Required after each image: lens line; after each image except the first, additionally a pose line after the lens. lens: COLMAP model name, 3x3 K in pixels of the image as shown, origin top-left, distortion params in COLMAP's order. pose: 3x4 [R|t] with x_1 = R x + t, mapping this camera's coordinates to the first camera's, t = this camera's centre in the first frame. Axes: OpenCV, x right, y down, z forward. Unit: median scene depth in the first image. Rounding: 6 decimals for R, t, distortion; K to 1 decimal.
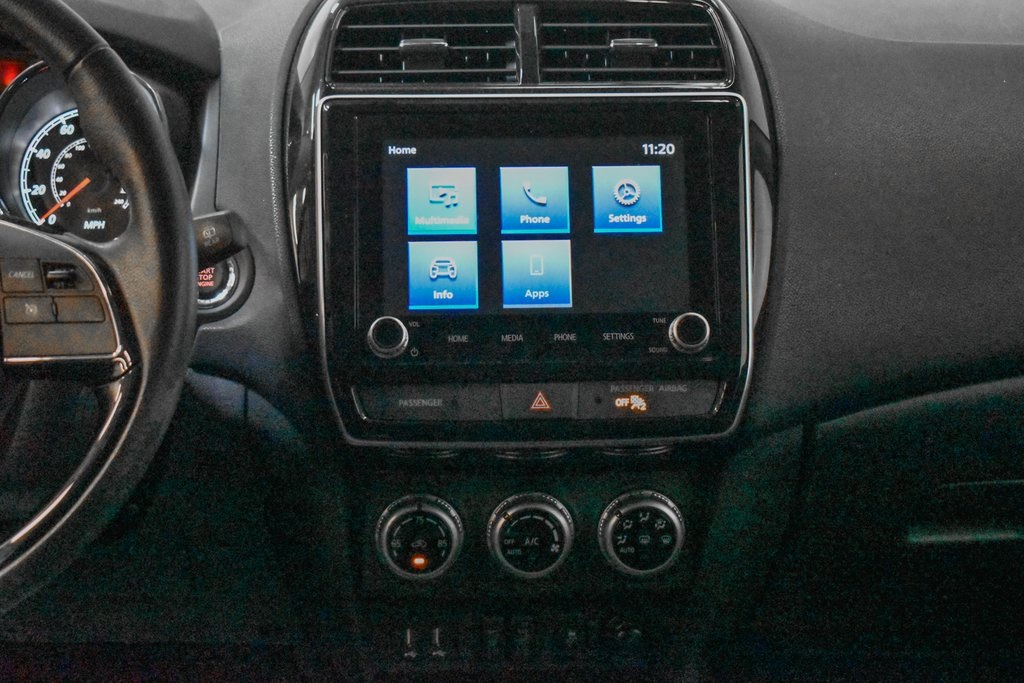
lens RADIAL K [[1838.7, 0, 512.0], [0, 1838.7, 341.5], [0, 0, 1]] dist [0.001046, -0.035831]
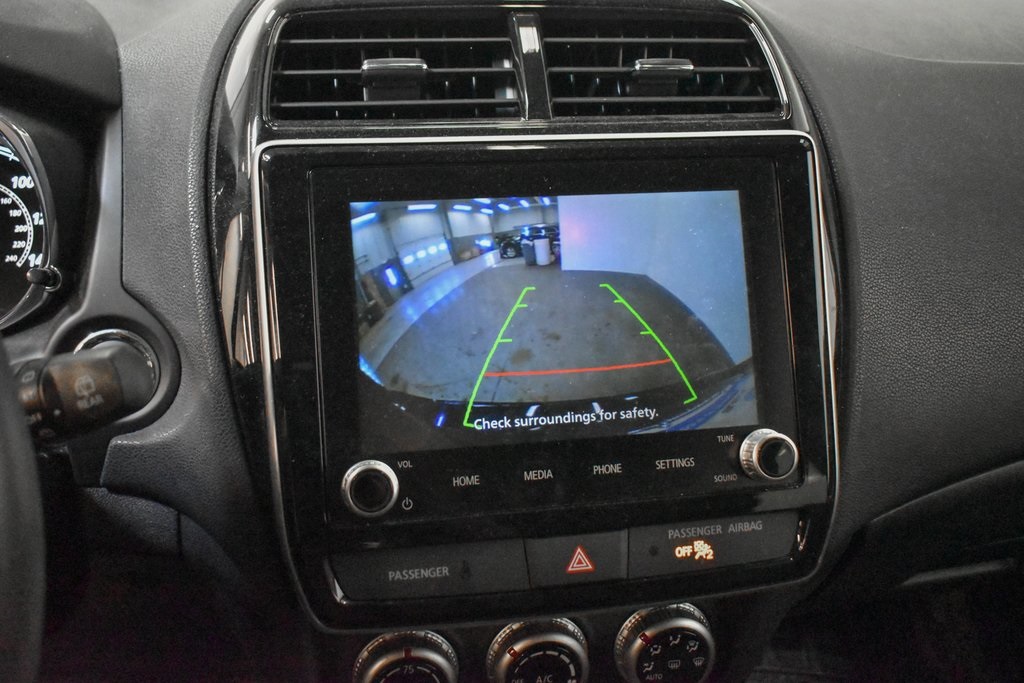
lens RADIAL K [[991.1, 0, 508.2], [0, 991.1, 327.4], [0, 0, 1]] dist [-0.007155, -0.008613]
pose [[0.990091, -0.035033, 0.135989, -0.060536], [0.018810, 0.992741, 0.118793, -0.102410], [-0.139163, -0.115058, 0.983563, 0.580919]]
